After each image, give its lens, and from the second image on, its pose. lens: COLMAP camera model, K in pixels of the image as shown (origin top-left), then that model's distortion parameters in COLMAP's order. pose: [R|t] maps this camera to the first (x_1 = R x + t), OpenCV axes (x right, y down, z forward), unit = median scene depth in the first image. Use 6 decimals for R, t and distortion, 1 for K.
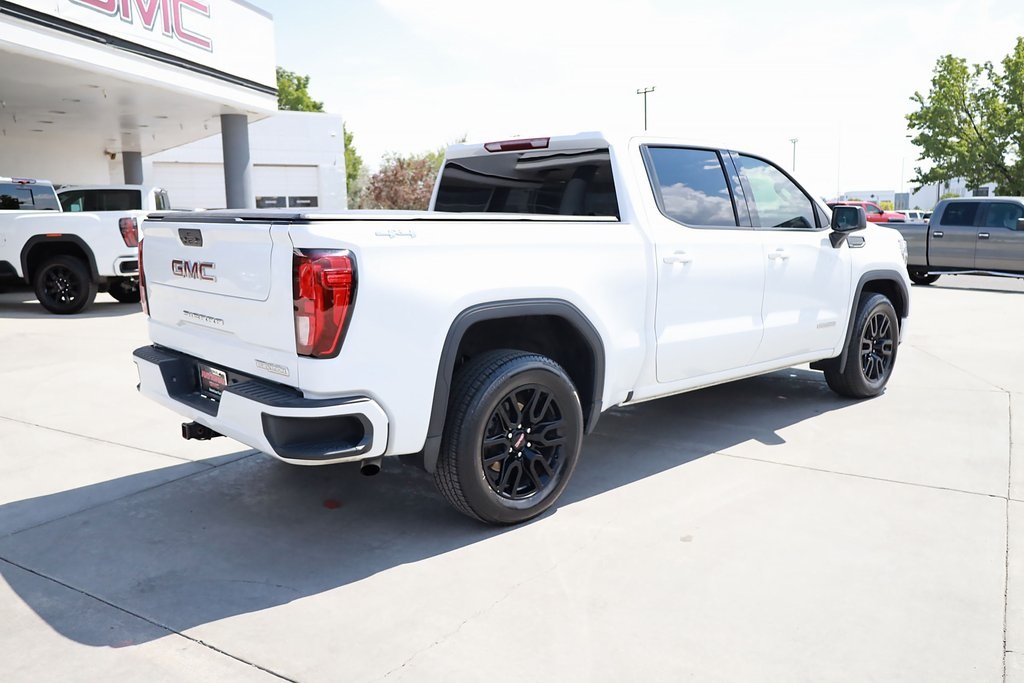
lens RADIAL K [[854.9, 0, 532.3], [0, 854.9, 334.9], [0, 0, 1]] dist [-0.019027, 0.000217]
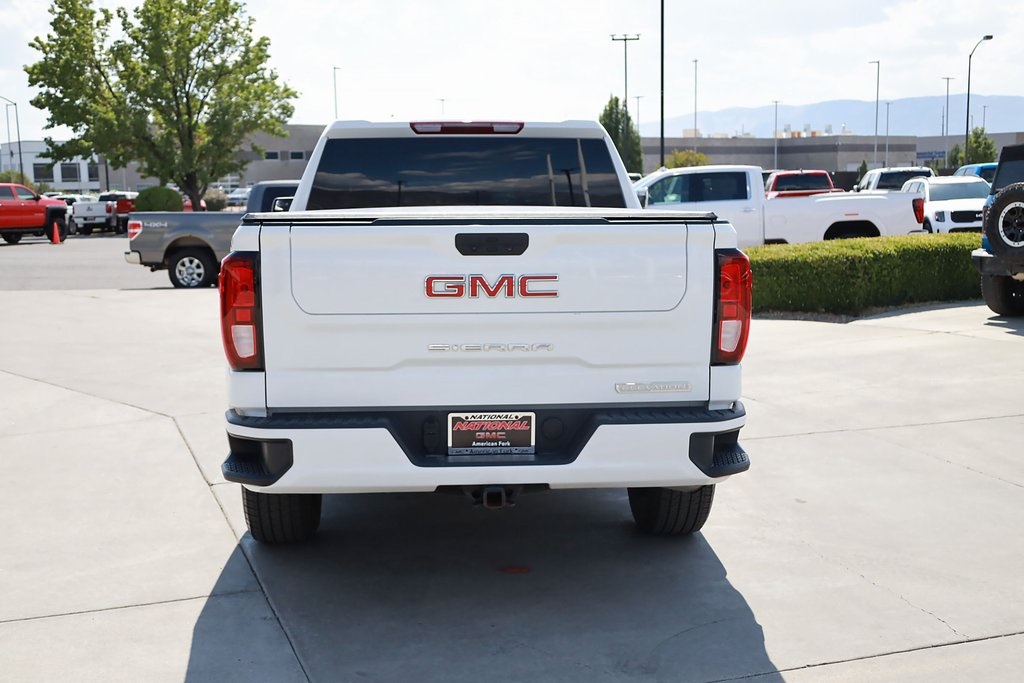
lens RADIAL K [[1185.0, 0, 513.1], [0, 1185.0, 340.3], [0, 0, 1]] dist [0.024973, 0.000000]
pose [[0.620180, -0.099063, 0.778179, -0.211658], [0.116420, 0.992632, 0.033580, -0.010670], [-0.775772, 0.069770, 0.627144, 0.054511]]
